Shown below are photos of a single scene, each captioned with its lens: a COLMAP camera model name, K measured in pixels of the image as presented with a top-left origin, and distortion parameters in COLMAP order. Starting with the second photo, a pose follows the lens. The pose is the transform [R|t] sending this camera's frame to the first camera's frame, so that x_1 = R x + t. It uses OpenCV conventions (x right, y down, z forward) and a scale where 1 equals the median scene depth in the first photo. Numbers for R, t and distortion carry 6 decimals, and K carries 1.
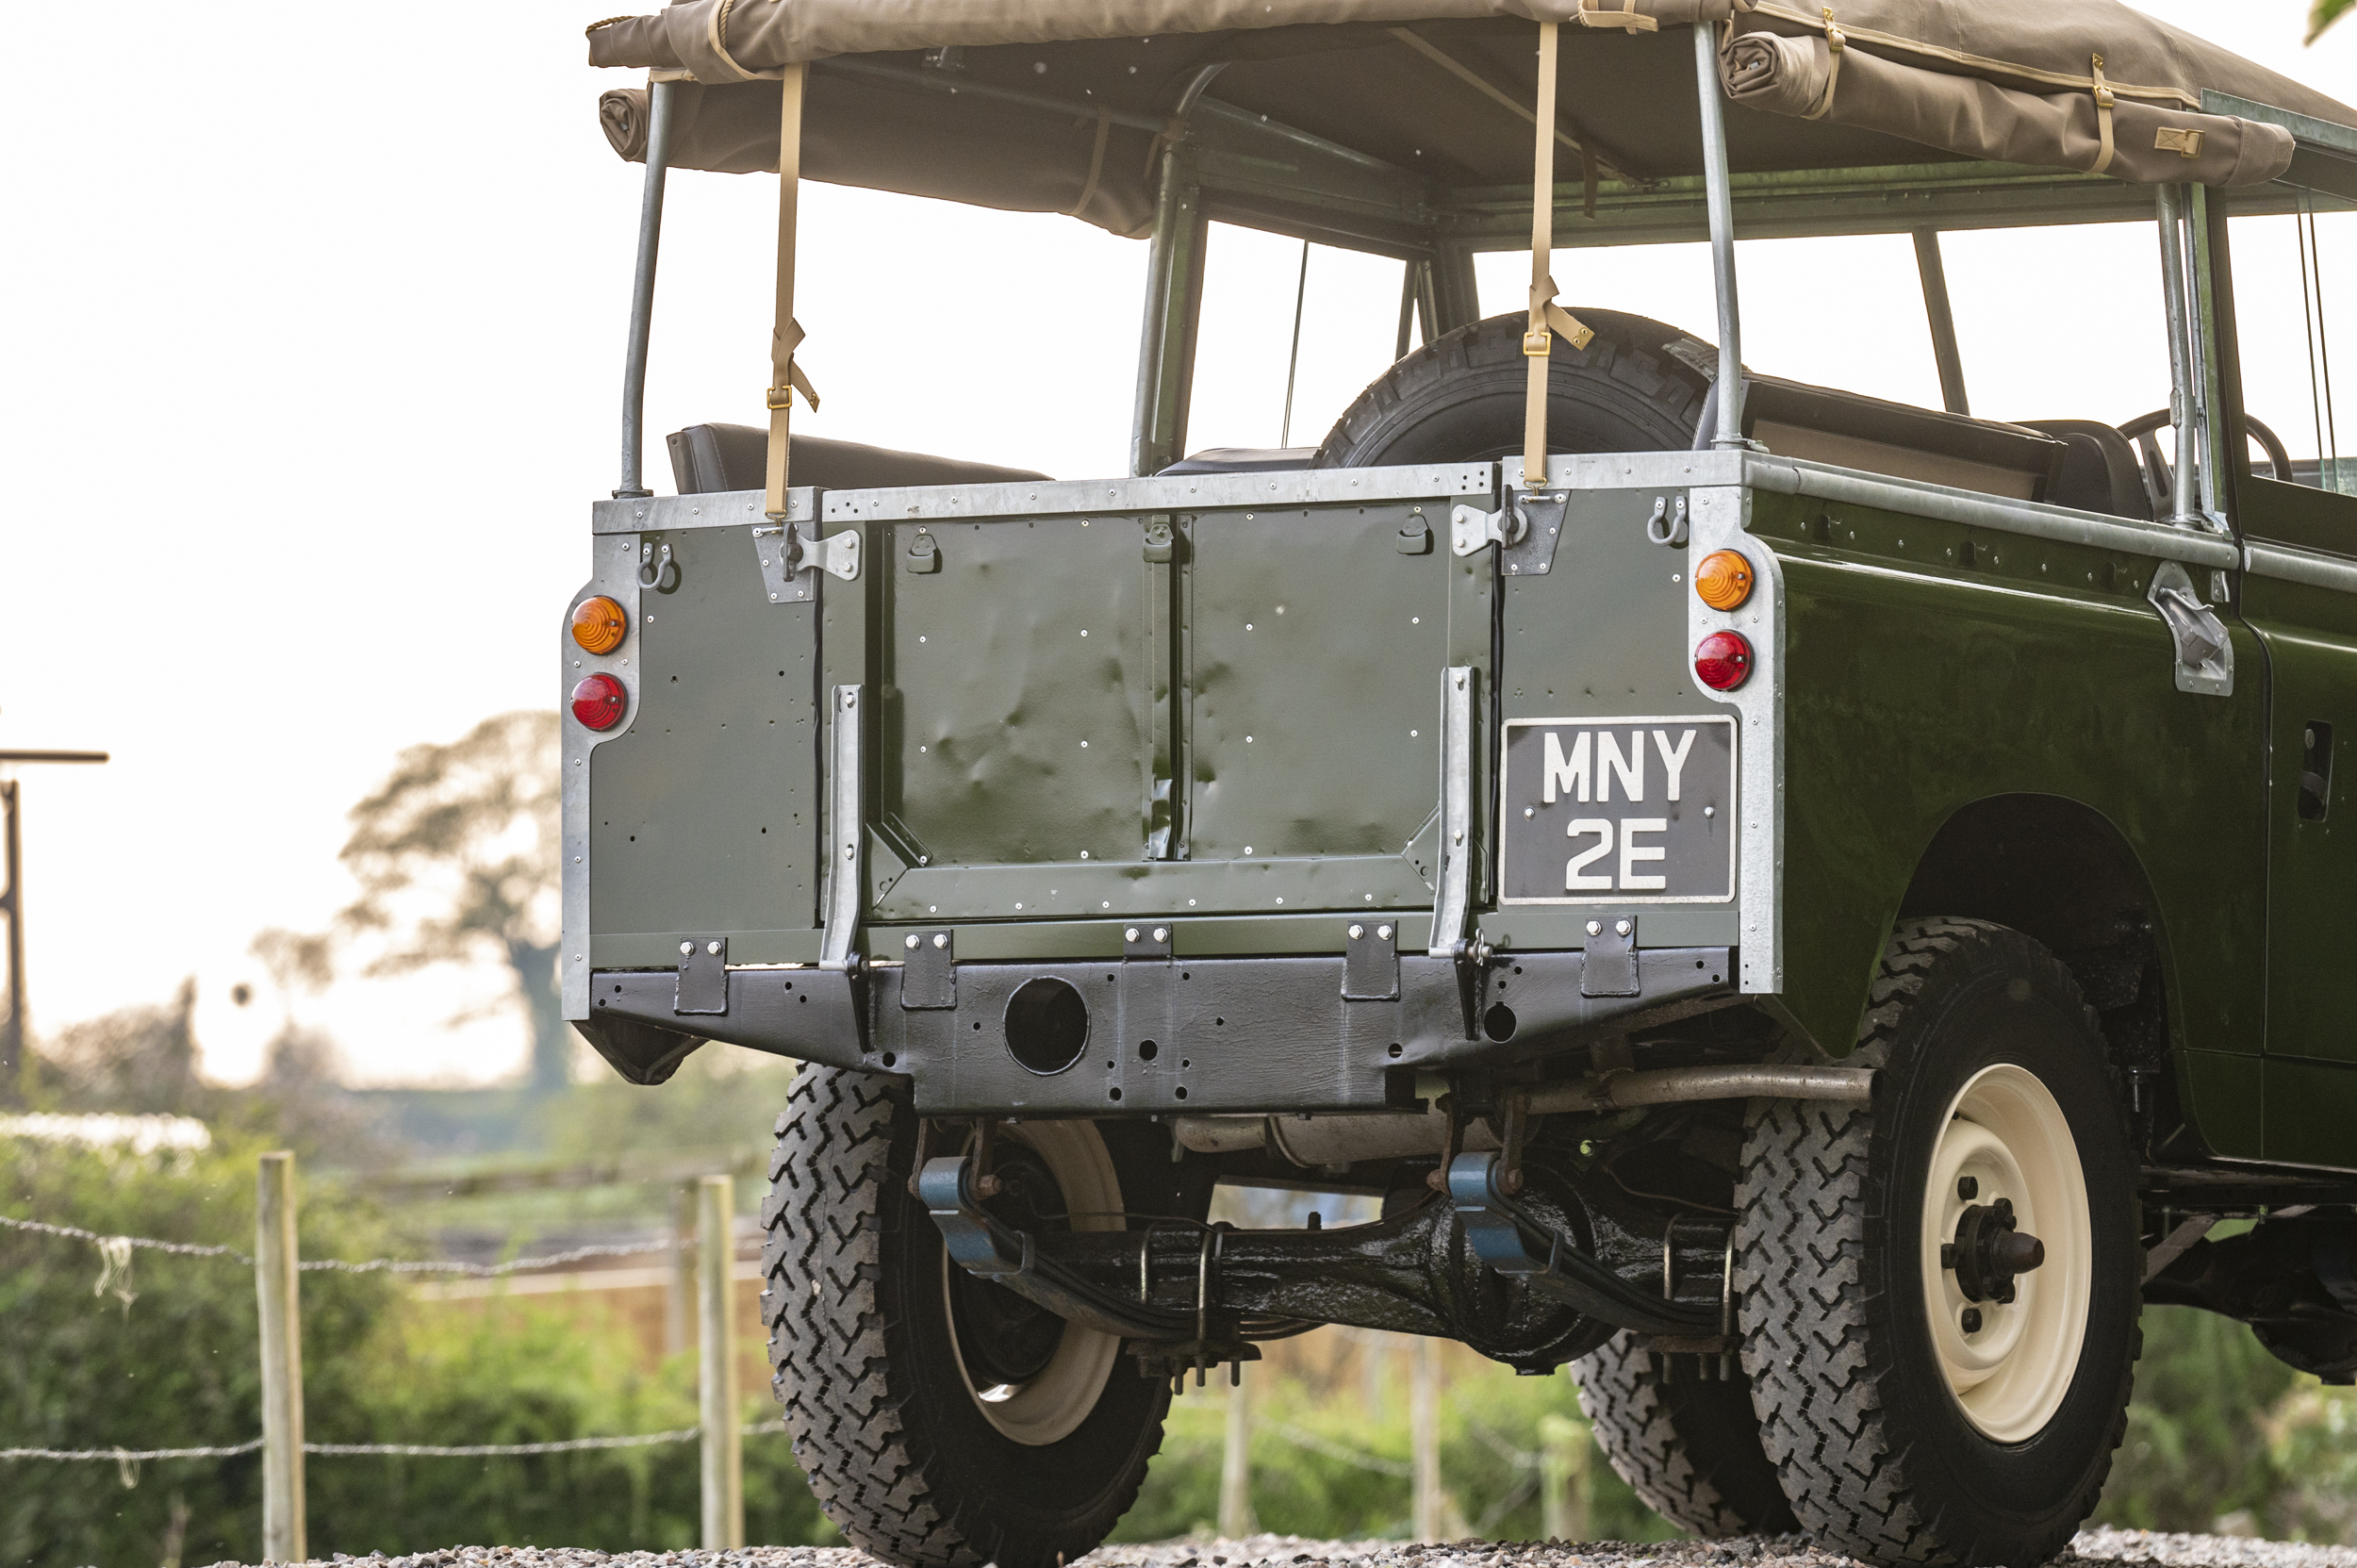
lens RADIAL K [[13469.4, 0, 1126.8], [0, 13469.4, 658.3], [0, 0, 1]] dist [-0.059091, 22.021629]
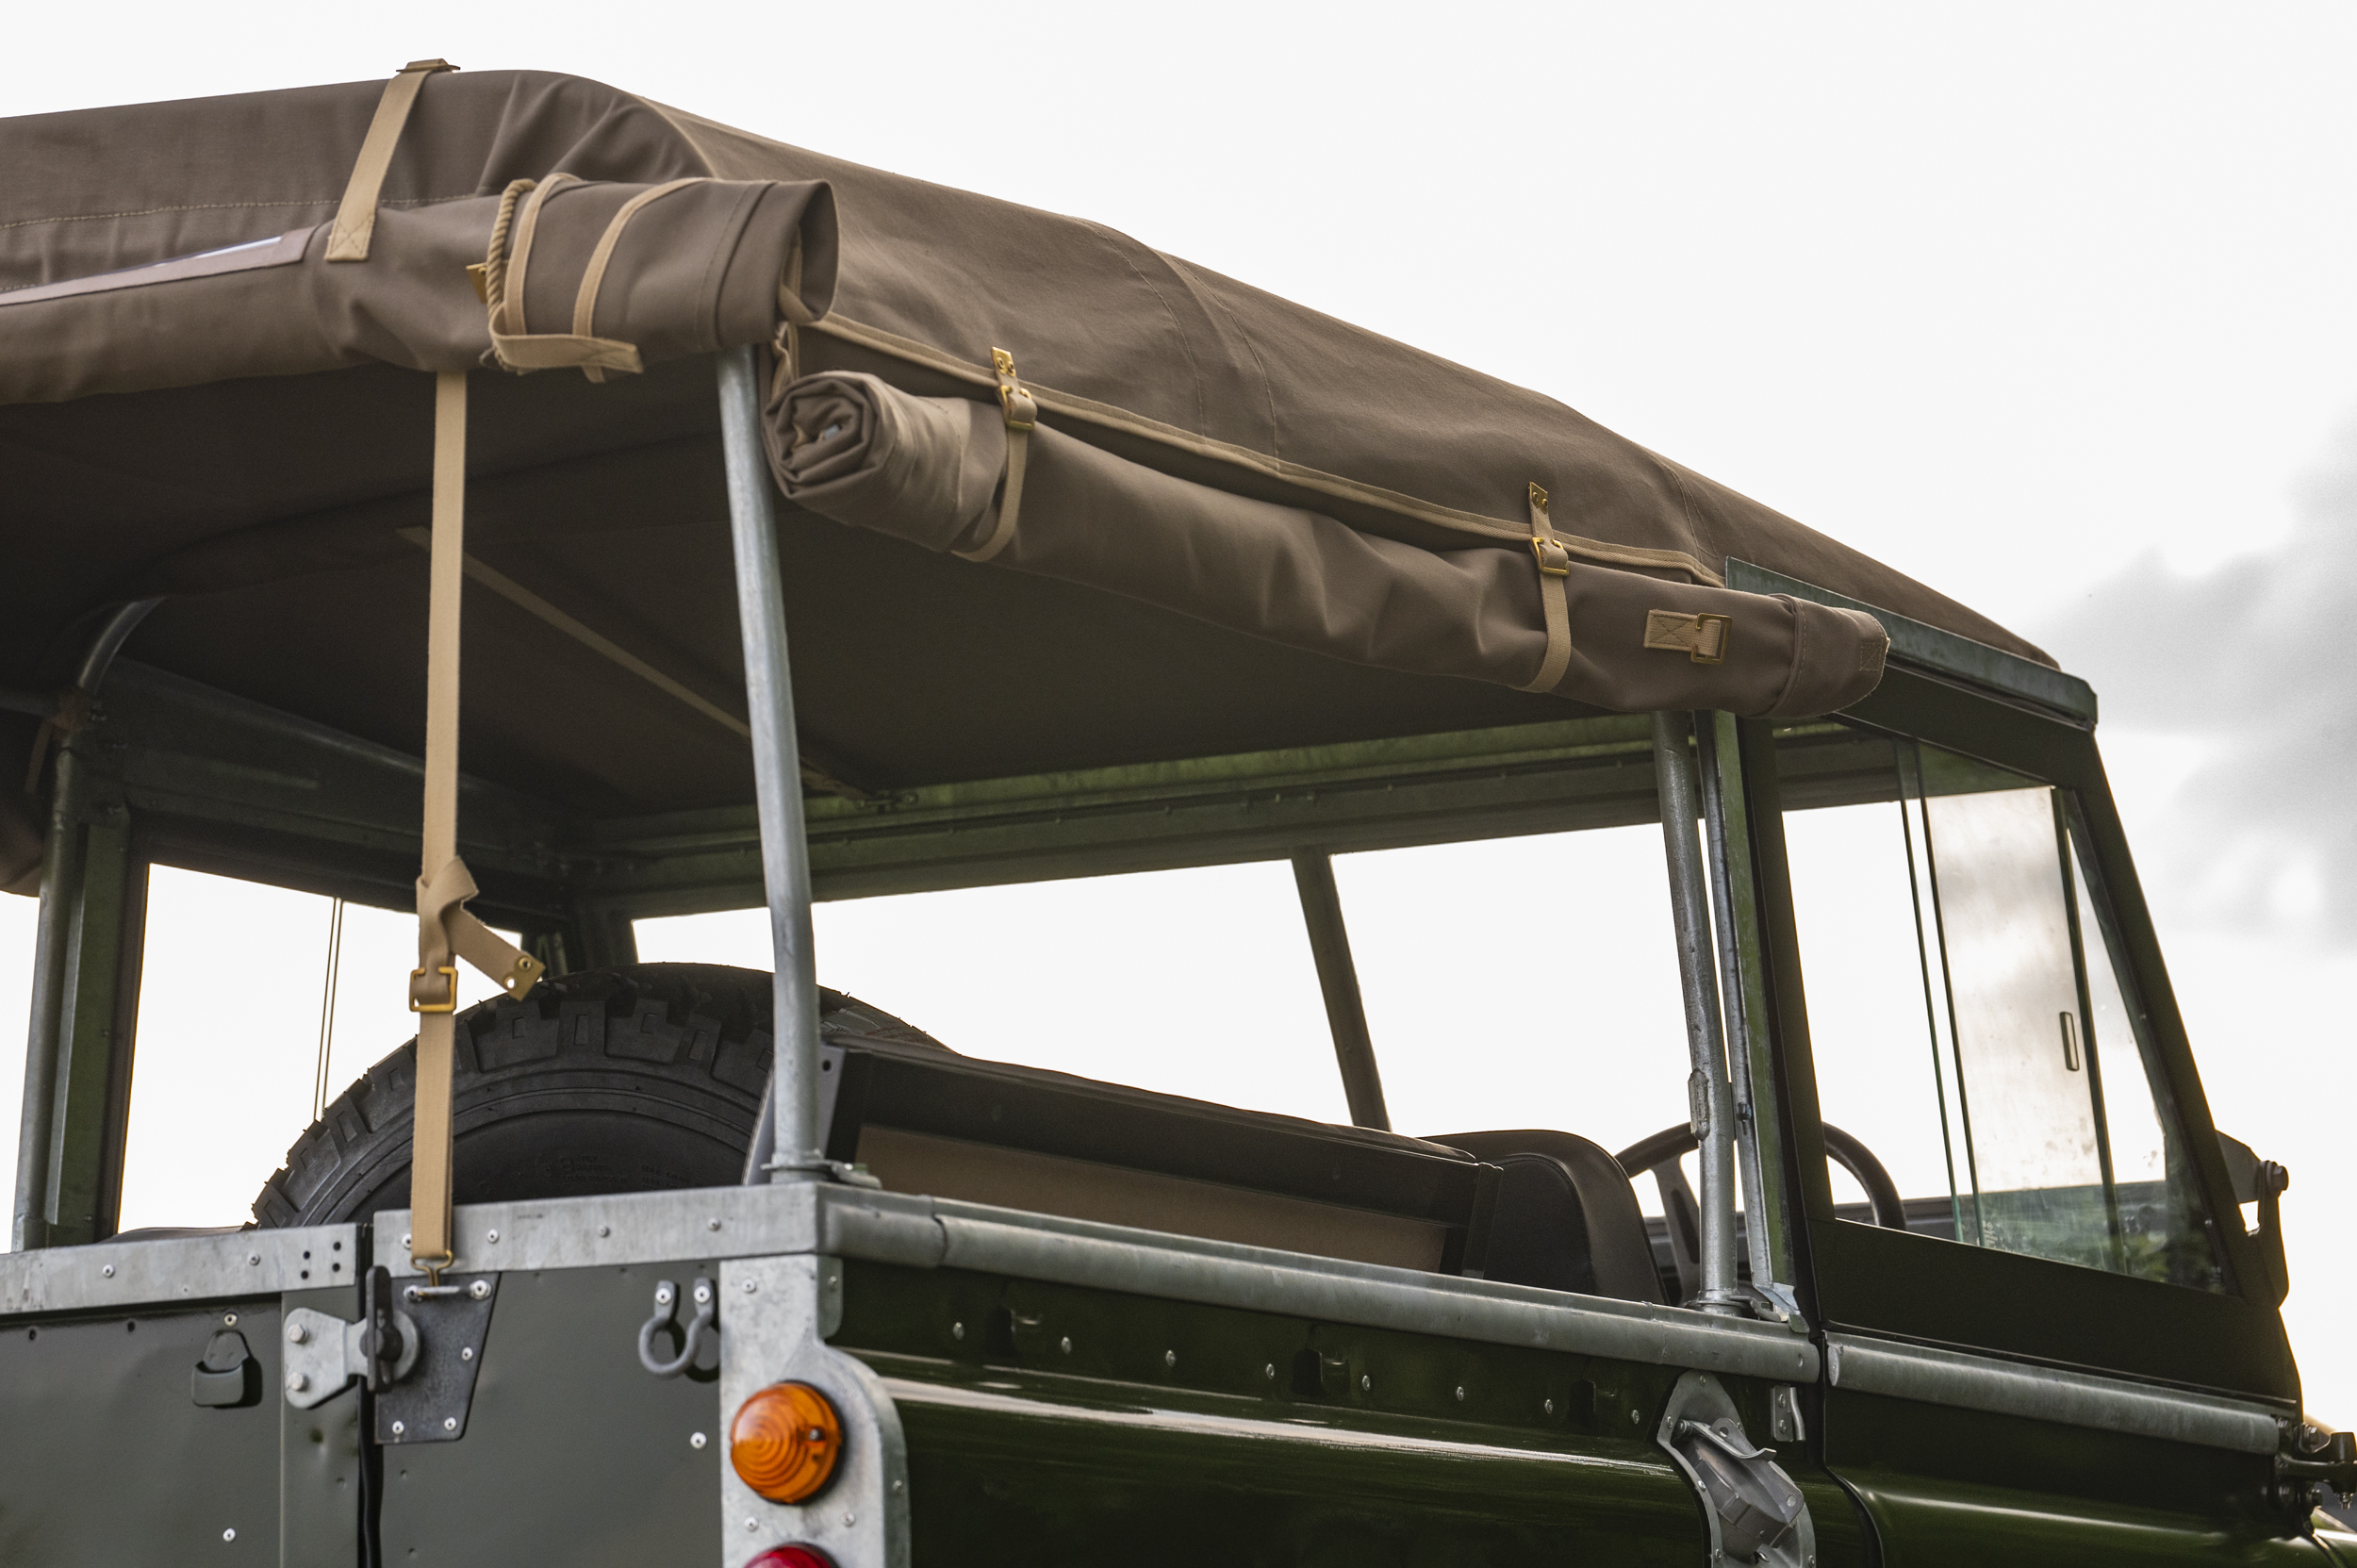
lens RADIAL K [[8791.4, 0, 1083.9], [0, 8791.4, 751.0], [0, 0, 1]] dist [0.047705, -0.080051]
pose [[0.999572, -0.029014, -0.003741, 0.055286], [0.028645, 0.996691, -0.076070, -0.006023], [0.005935, 0.075930, 0.997095, 0.646411]]
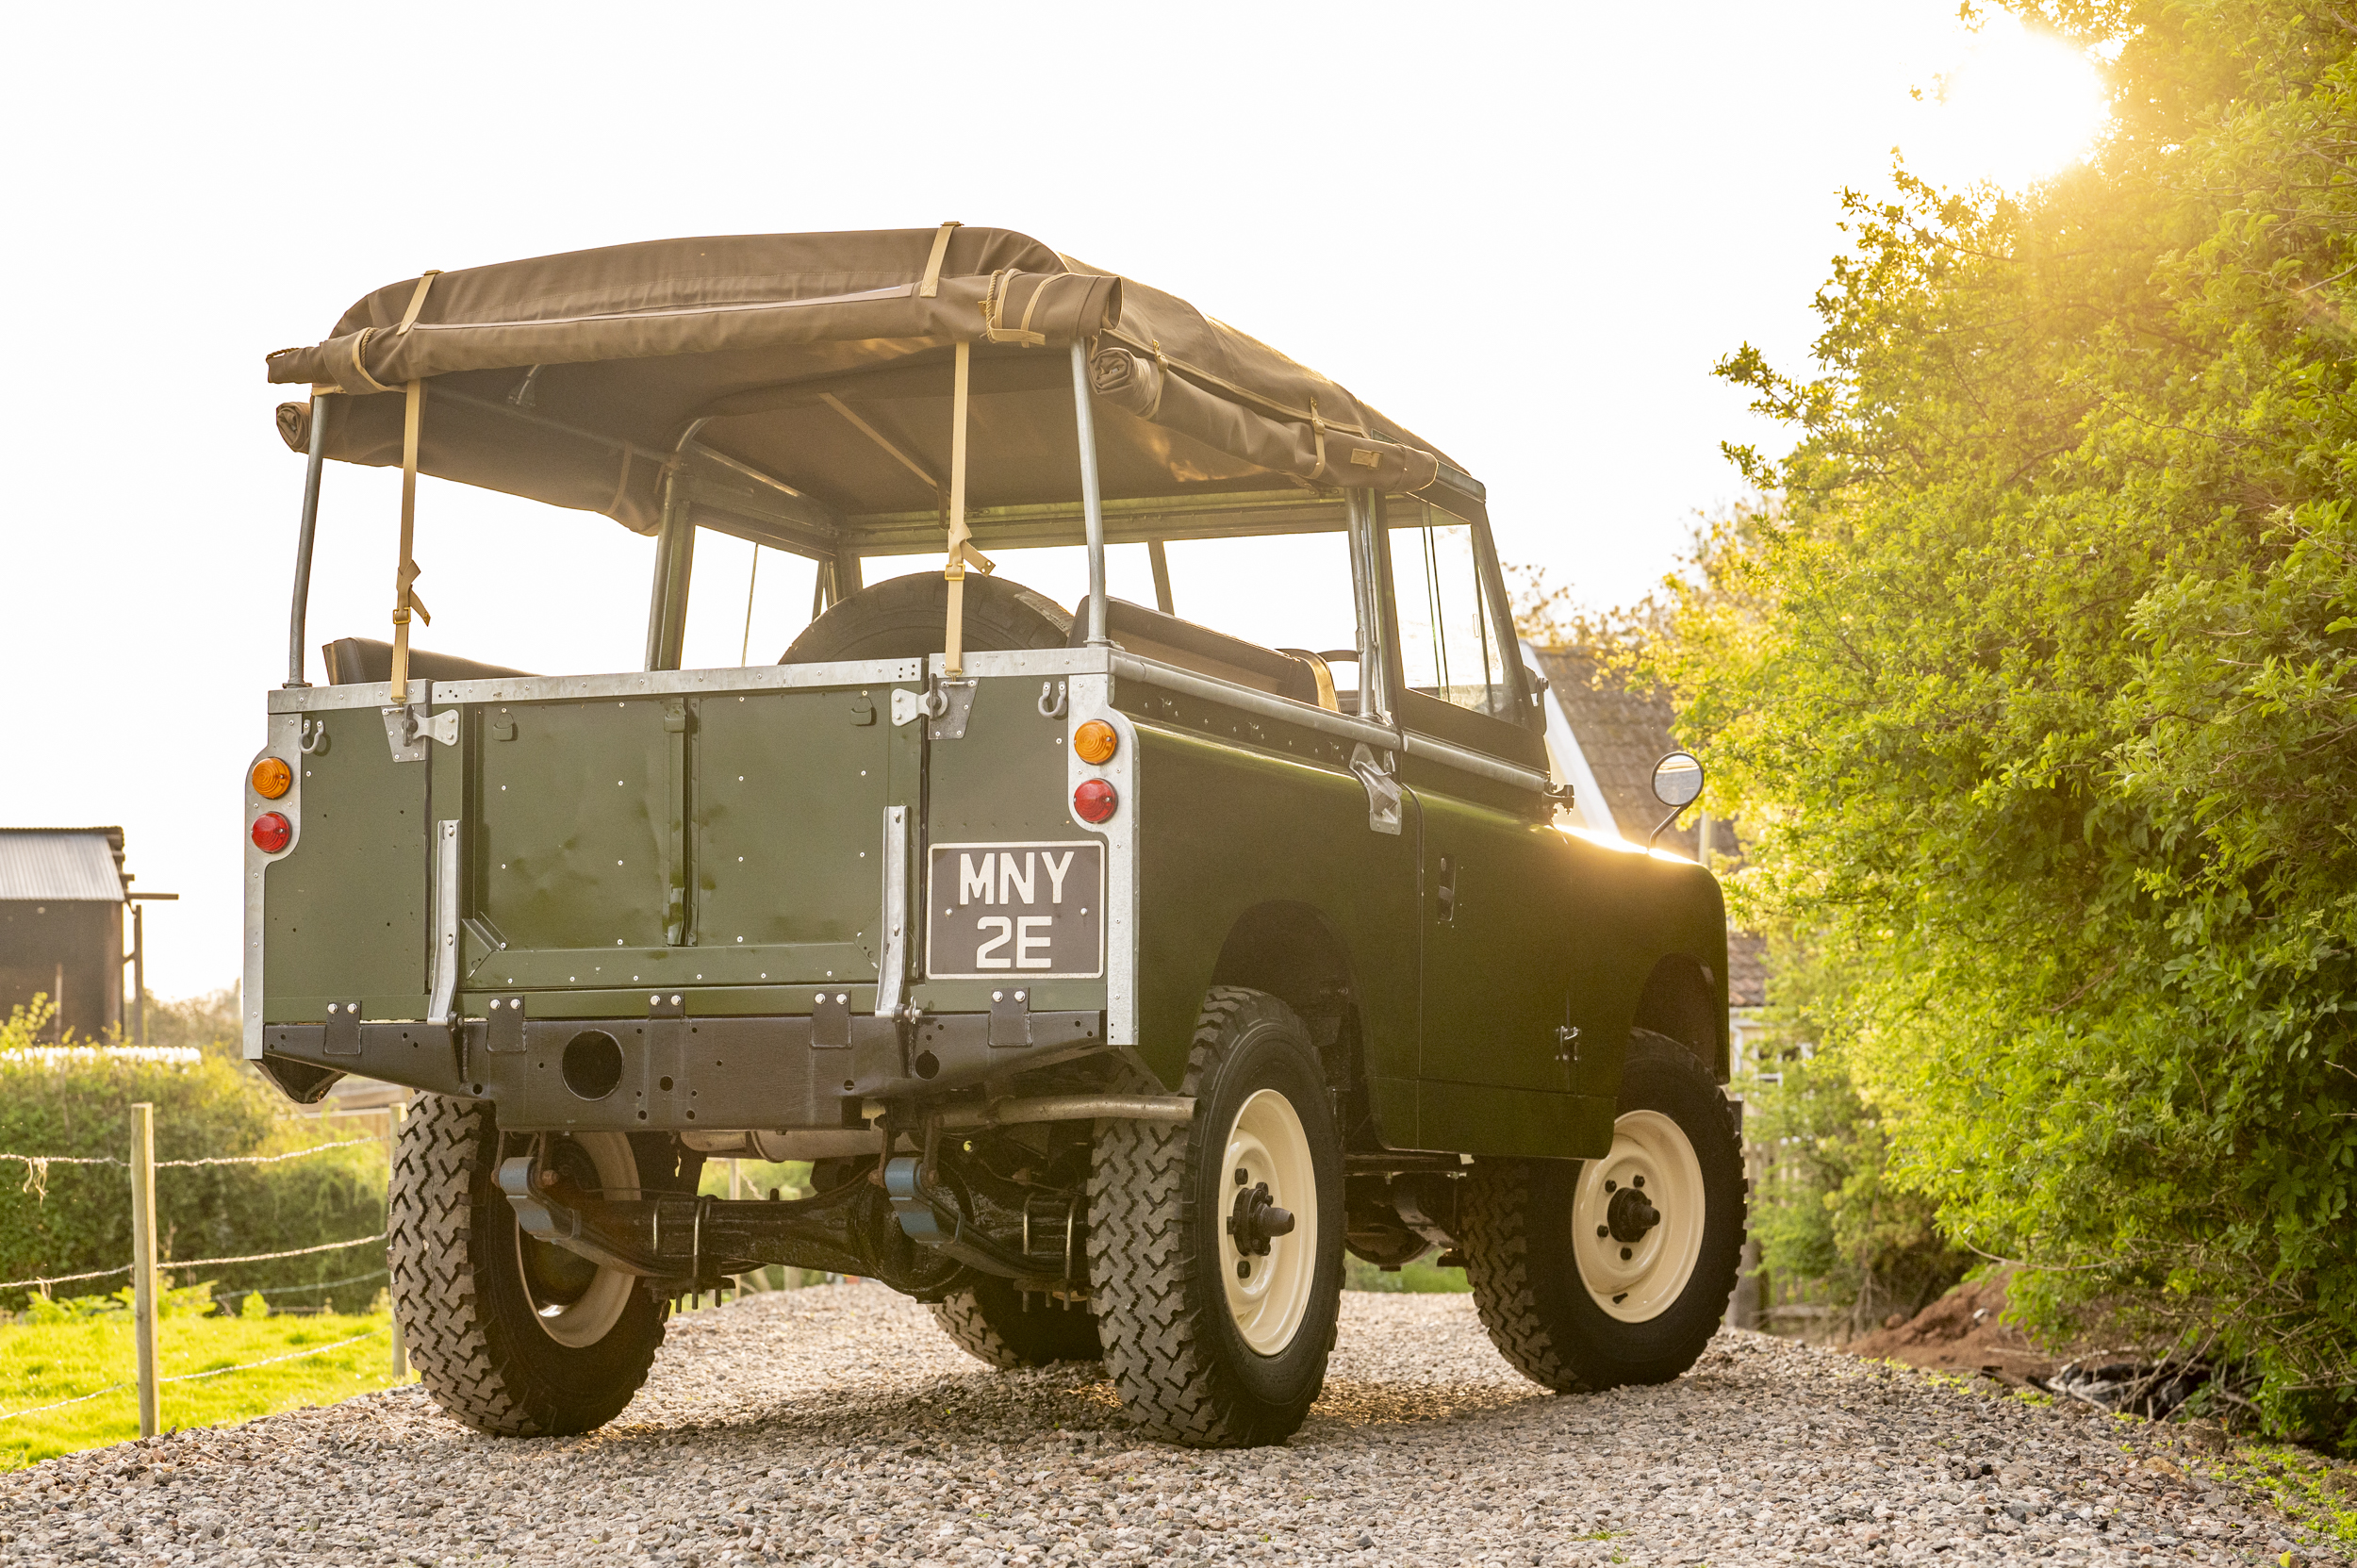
lens RADIAL K [[4739.6, 0, 1169.1], [0, 4739.6, 773.6], [0, 0, 1]] dist [0.000768, -0.062993]
pose [[0.992382, 0.005513, 0.123075, -0.007148], [-0.003074, 0.999795, -0.019994, 0.006723], [-0.123160, 0.019464, 0.992196, 0.502407]]
